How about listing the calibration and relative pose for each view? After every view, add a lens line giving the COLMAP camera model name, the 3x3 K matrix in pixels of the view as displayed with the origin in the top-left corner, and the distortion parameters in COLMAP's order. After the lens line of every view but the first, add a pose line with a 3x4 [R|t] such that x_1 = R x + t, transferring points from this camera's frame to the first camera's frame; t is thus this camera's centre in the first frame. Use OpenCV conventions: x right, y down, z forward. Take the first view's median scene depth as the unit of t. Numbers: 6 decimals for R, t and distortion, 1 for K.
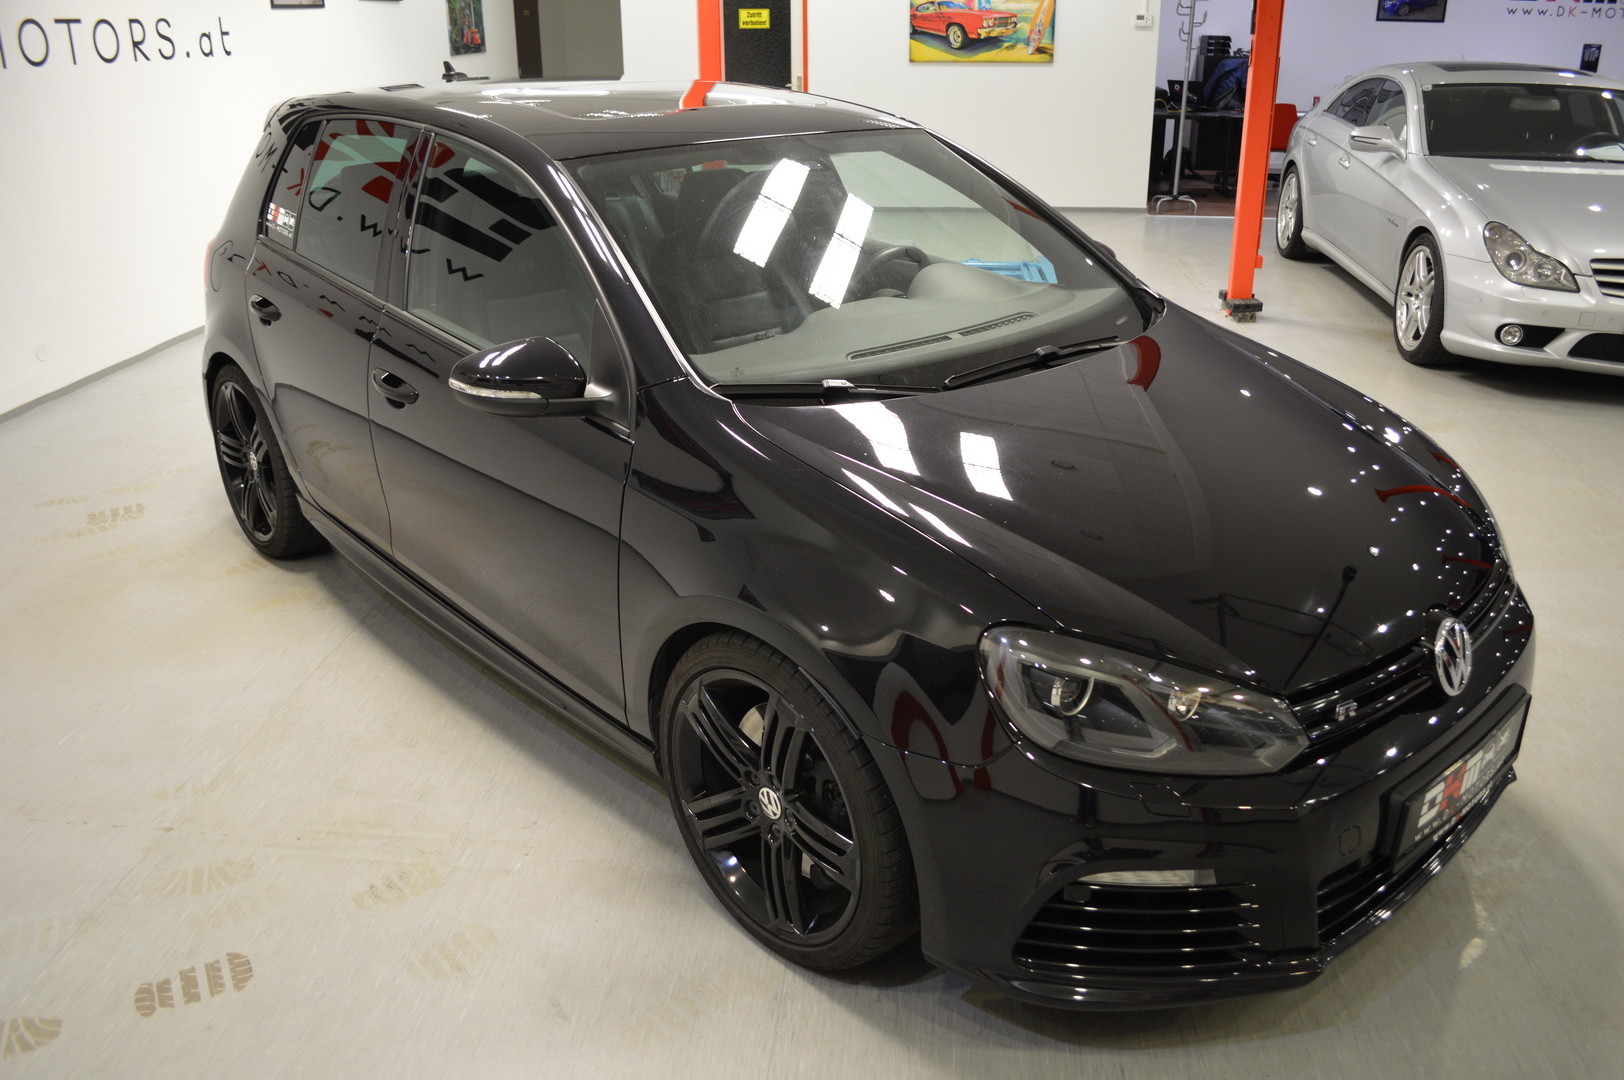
lens RADIAL K [[1303.0, 0, 839.1], [0, 1303.0, 537.3], [0, 0, 1]] dist [-0.098051, 0.030769]
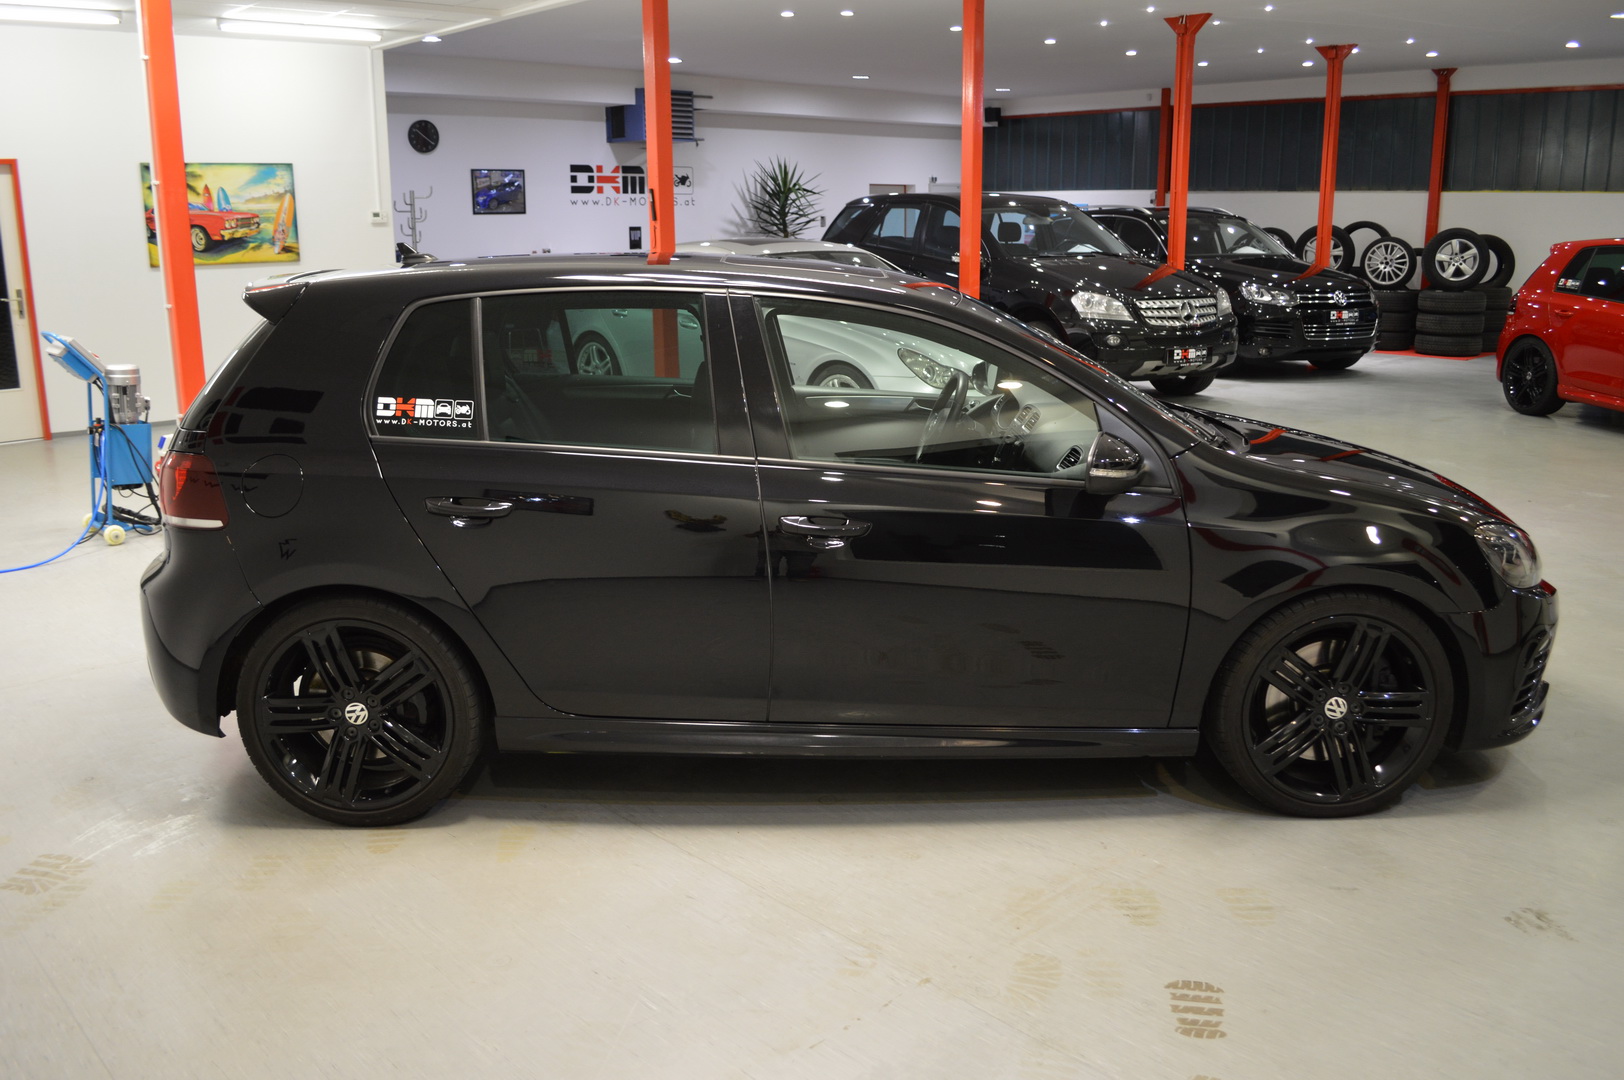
lens RADIAL K [[1303.0, 0, 839.1], [0, 1303.0, 537.3], [0, 0, 1]] dist [-0.098051, 0.030769]
pose [[0.661595, -0.178295, 0.728356, -0.318459], [0.282538, 0.959006, -0.021885, -0.023948], [-0.694596, 0.220268, 0.684849, 0.077262]]
